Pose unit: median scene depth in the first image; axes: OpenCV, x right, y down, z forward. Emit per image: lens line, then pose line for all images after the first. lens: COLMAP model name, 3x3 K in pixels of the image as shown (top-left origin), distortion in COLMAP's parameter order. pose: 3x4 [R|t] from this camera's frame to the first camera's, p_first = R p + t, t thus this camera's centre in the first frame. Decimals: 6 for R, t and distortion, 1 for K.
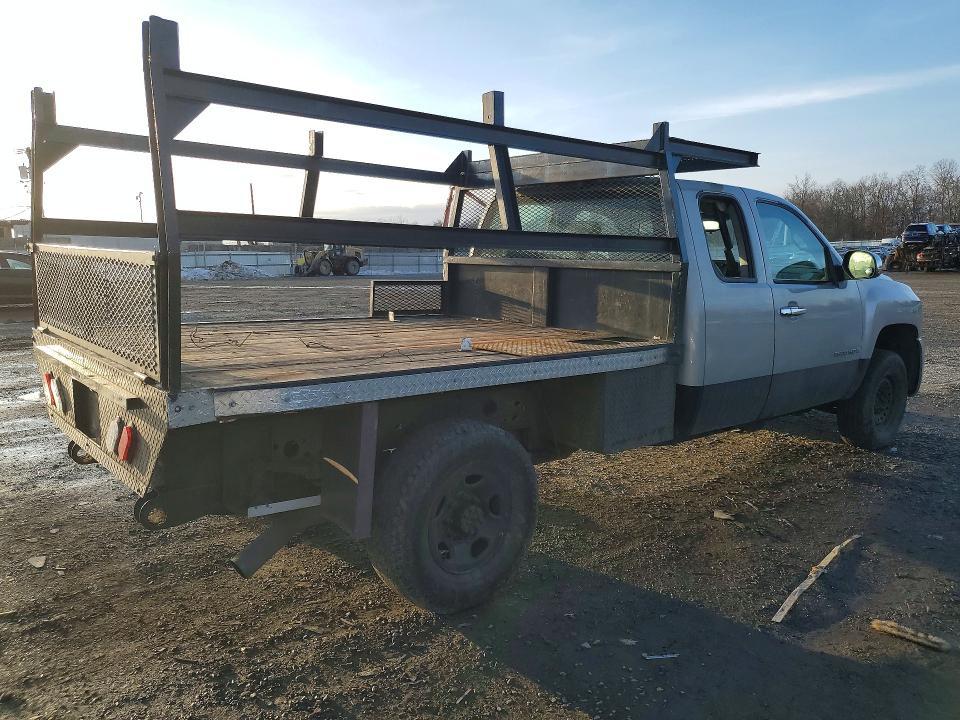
lens RADIAL K [[738.6, 0, 455.0], [0, 738.6, 358.9], [0, 0, 1]] dist [0.010627, 0.006419]
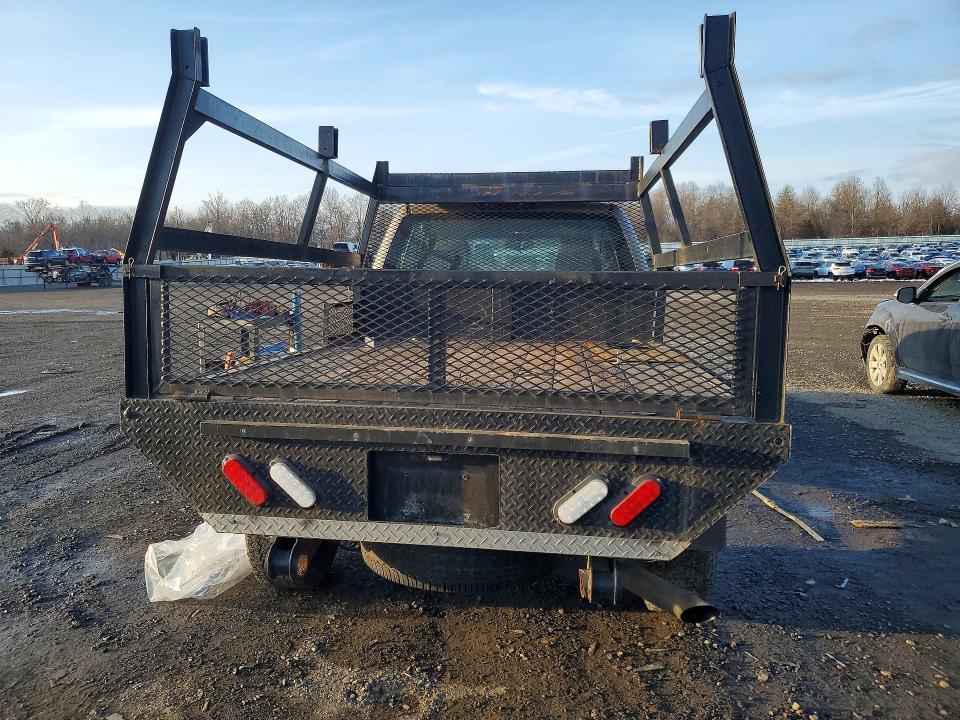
lens RADIAL K [[738.6, 0, 455.0], [0, 738.6, 358.9], [0, 0, 1]] dist [0.010627, 0.006419]
pose [[0.736319, -0.085311, 0.671235, -0.978073], [0.097516, 0.995043, 0.019495, -0.068724], [-0.669571, 0.051102, 0.740988, 0.450445]]
